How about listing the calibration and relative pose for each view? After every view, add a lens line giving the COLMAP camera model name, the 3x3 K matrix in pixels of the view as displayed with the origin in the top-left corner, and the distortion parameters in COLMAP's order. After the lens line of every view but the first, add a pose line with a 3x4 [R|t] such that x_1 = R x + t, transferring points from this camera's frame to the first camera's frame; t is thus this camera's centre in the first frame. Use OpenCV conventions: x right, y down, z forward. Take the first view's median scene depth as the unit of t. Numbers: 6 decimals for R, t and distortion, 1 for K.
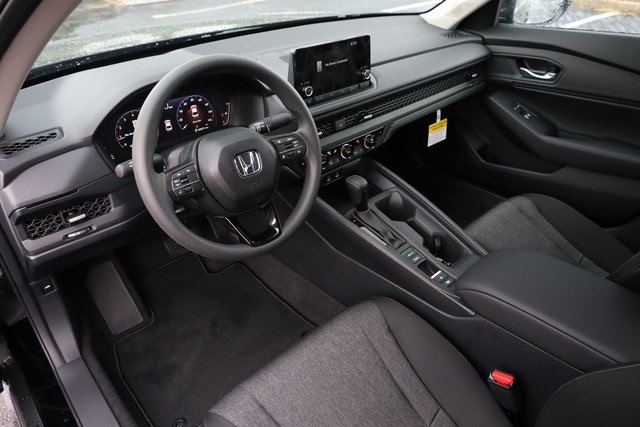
lens RADIAL K [[443.3, 0, 320.0], [0, 443.3, 213.5], [0, 0, 1]] dist [-0.003725, -0.002762]
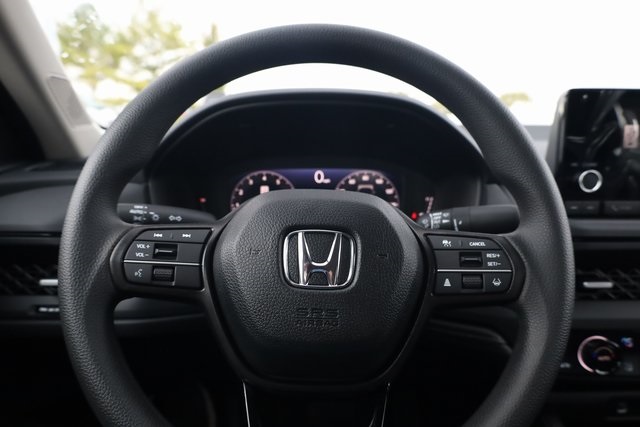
lens RADIAL K [[443.3, 0, 320.0], [0, 443.3, 213.5], [0, 0, 1]] dist [-0.003725, -0.002762]
pose [[0.753092, 0.130392, -0.644864, 0.054533], [-0.366724, 0.896968, -0.246905, -0.038586], [0.546228, 0.422429, 0.723318, 0.507032]]
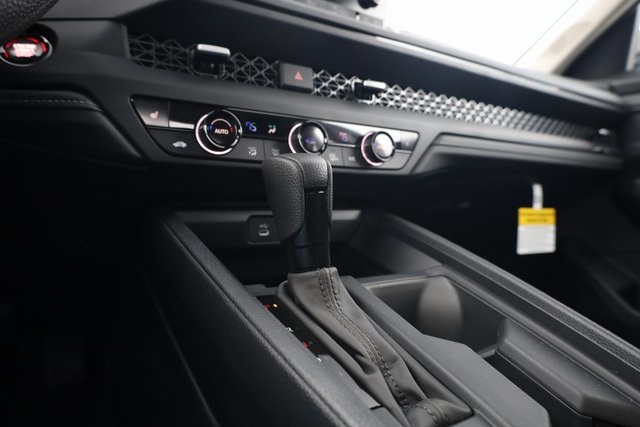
lens RADIAL K [[443.3, 0, 320.0], [0, 443.3, 213.5], [0, 0, 1]] dist [-0.003725, -0.002762]
pose [[0.983692, 0.084545, -0.158750, 0.140735], [-0.148154, 0.881334, -0.448665, 0.082769], [0.101980, 0.464868, 0.879487, 0.726396]]
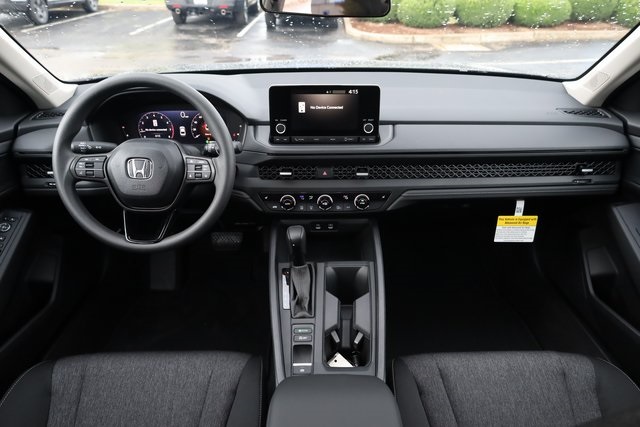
lens RADIAL K [[443.3, 0, 320.0], [0, 443.3, 213.5], [0, 0, 1]] dist [-0.003725, -0.002762]
pose [[0.749729, 0.313128, -0.582973, 0.619267], [-0.365025, 0.930503, 0.030356, -0.148334], [0.551963, 0.190041, 0.811924, 0.259274]]
